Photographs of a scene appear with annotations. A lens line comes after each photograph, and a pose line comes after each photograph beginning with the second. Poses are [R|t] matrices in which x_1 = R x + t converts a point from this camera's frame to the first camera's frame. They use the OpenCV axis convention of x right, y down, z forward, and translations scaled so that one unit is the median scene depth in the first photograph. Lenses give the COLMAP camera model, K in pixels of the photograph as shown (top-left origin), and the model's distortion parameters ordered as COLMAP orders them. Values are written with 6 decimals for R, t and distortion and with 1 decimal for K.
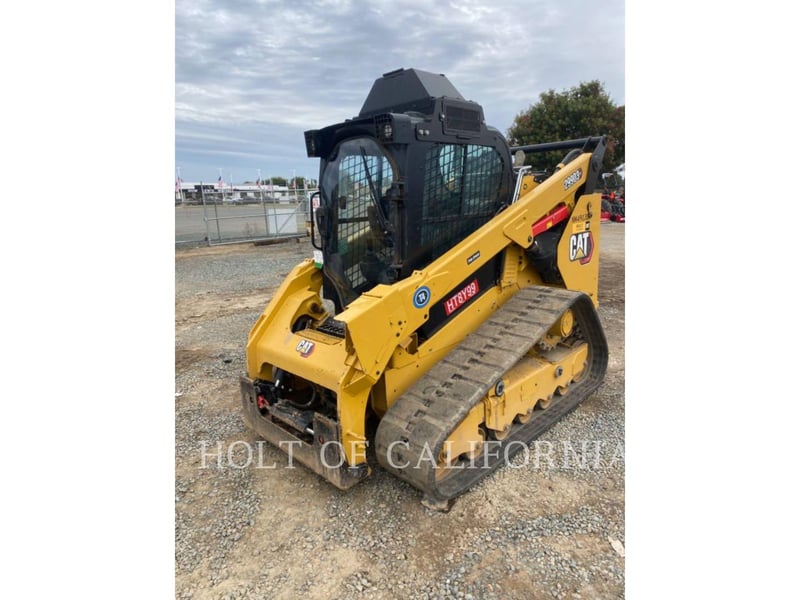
lens RADIAL K [[453.5, 0, 416.3], [0, 453.5, 305.4], [0, 0, 1]] dist [0.008840, -0.000679]
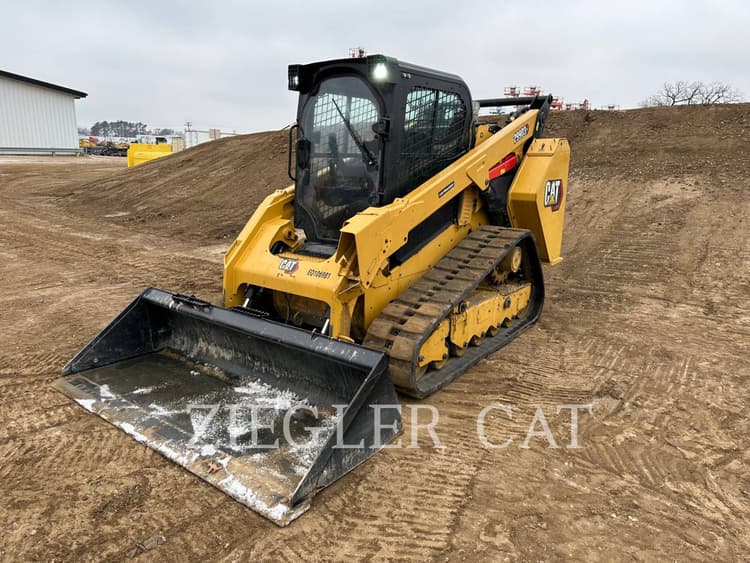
lens RADIAL K [[518.9, 0, 378.5], [0, 518.9, 288.4], [0, 0, 1]] dist [0.058455, -0.000940]
pose [[0.990628, 0.031302, 0.132953, -0.176975], [-0.032077, 0.999479, 0.003694, 0.119900], [-0.132768, -0.007924, 0.991115, -0.231982]]
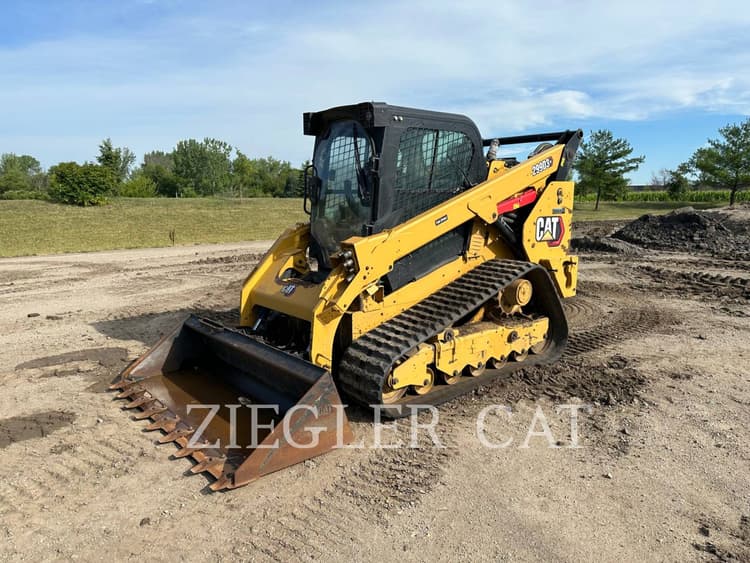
lens RADIAL K [[518.9, 0, 382.4], [0, 518.9, 285.4], [0, 0, 1]] dist [0.058455, -0.000940]
pose [[0.994269, 0.068007, -0.082487, 0.098763], [-0.073211, 0.995400, -0.061792, 0.131068], [0.077905, 0.067477, 0.994675, -0.307077]]
